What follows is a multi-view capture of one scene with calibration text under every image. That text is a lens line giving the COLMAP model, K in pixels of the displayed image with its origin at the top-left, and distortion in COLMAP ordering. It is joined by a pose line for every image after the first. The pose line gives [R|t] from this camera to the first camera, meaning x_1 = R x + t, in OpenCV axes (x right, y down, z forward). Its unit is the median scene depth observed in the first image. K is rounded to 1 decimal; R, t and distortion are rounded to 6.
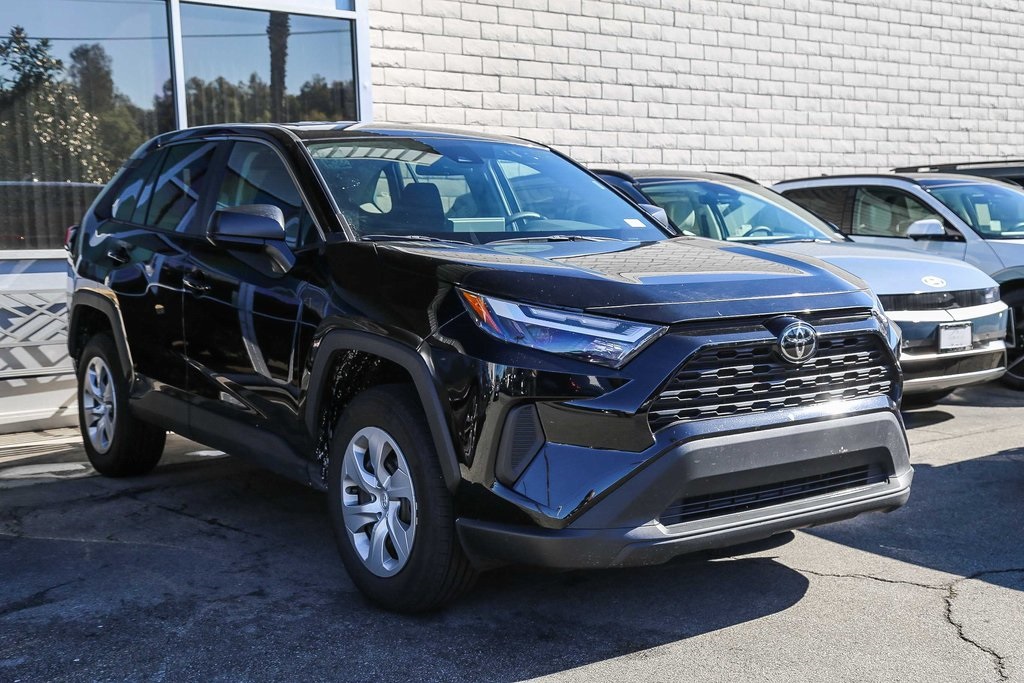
lens RADIAL K [[1253.5, 0, 512.1], [0, 1253.5, 357.2], [0, 0, 1]] dist [0.060373, 0.003845]
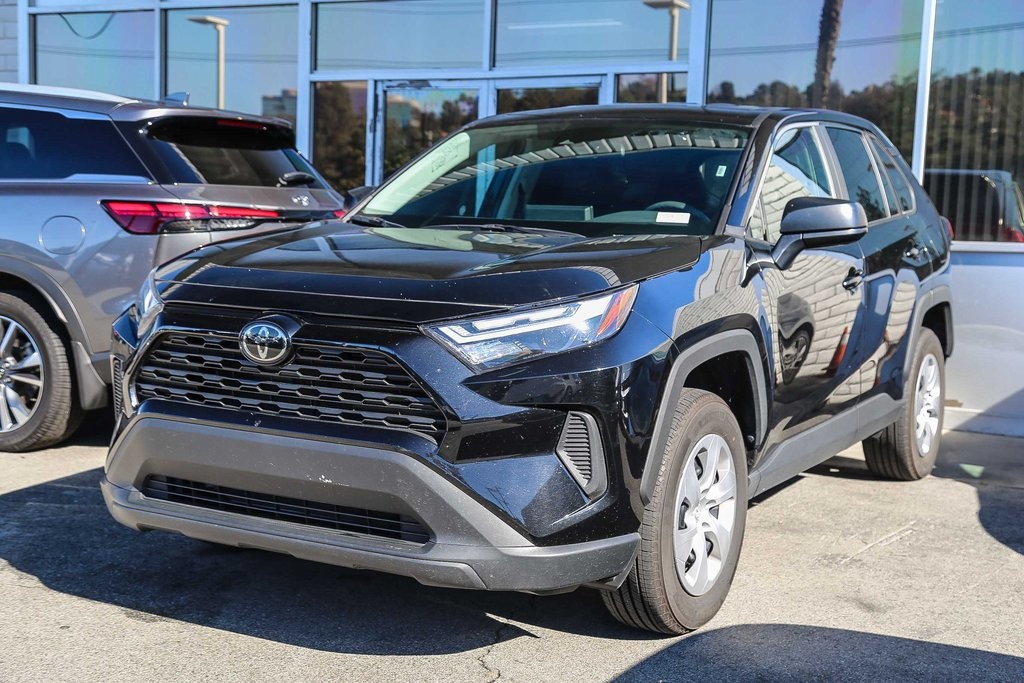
lens RADIAL K [[1371.5, 0, 510.5], [0, 1371.5, 355.2], [0, 0, 1]] dist [0.085933, 0.020471]
pose [[0.417241, 0.126175, -0.899994, 1.180564], [-0.132313, 0.988197, 0.077200, -0.101353], [0.899112, 0.086870, 0.429011, 0.728327]]
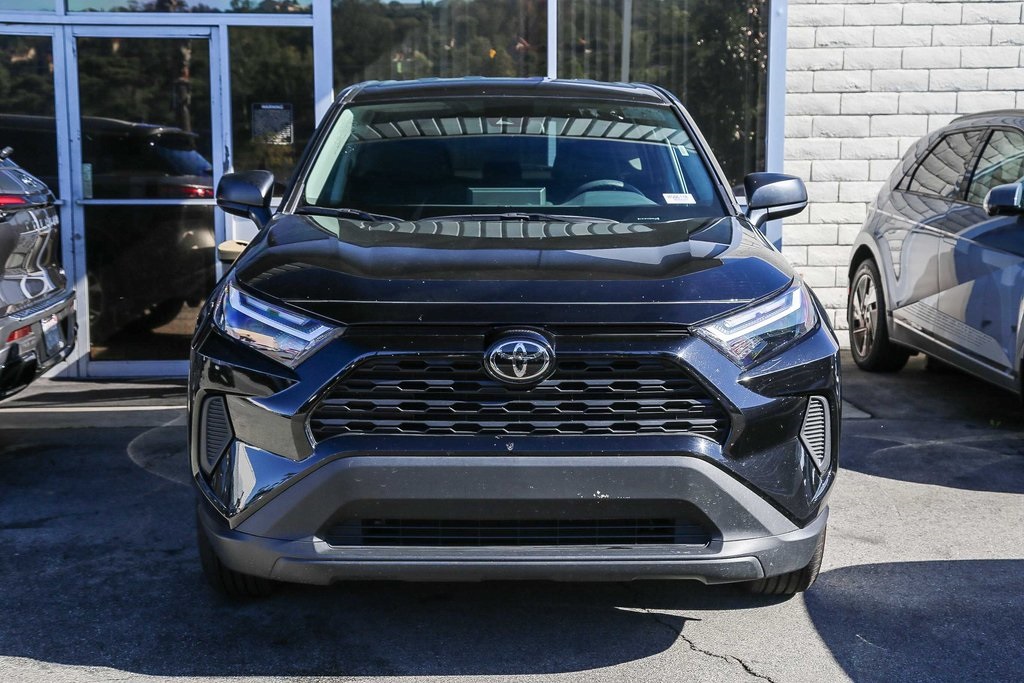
lens RADIAL K [[1458.3, 0, 512.0], [0, 1458.3, 341.5], [0, 0, 1]] dist [0.104421, 0.042041]
pose [[0.823754, 0.090506, -0.559677, 0.765738], [-0.075447, 0.995895, 0.050000, -0.072088], [0.561905, 0.001038, 0.827201, 0.180630]]
